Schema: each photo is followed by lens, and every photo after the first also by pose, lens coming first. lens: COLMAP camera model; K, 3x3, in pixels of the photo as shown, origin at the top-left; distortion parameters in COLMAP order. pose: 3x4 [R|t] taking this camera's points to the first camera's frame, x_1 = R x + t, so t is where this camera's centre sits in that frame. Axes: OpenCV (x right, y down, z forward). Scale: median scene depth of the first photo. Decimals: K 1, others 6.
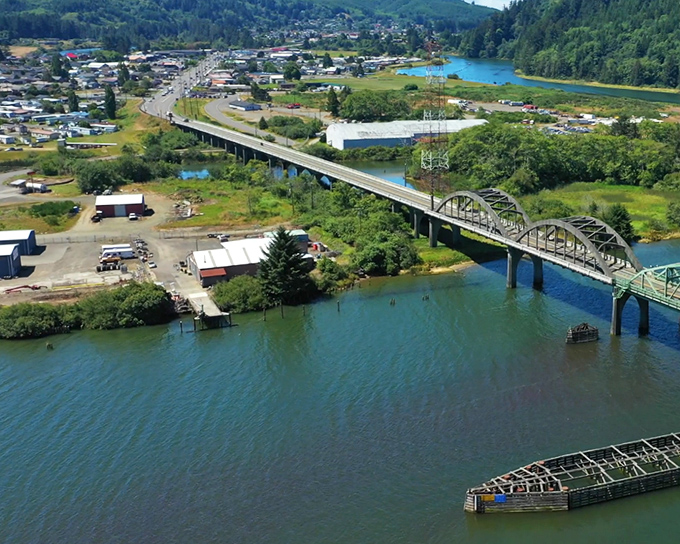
lens RADIAL K [[1114.2, 0, 340.0], [0, 1114.2, 272.0], [0, 0, 1]] dist [0.008213, -0.090306]
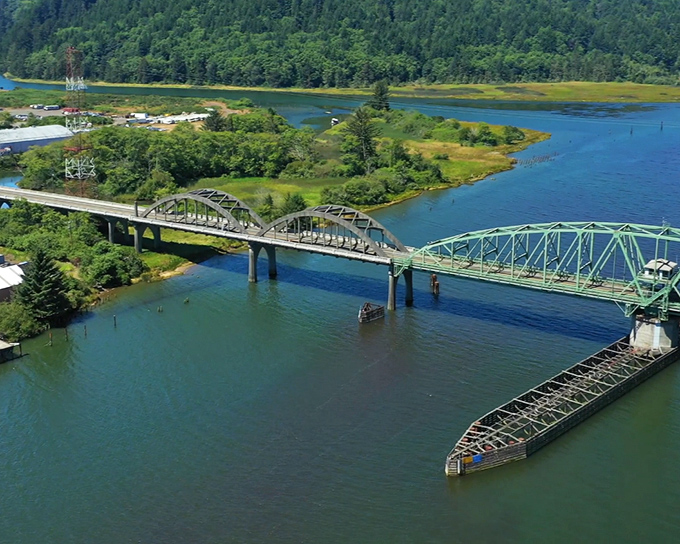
lens RADIAL K [[1114.2, 0, 340.0], [0, 1114.2, 272.0], [0, 0, 1]] dist [0.008213, -0.090306]
pose [[0.903831, -0.120968, 0.410434, -0.110809], [0.120952, 0.992315, 0.026113, -0.006900], [-0.410439, 0.026041, 0.911516, 0.012137]]
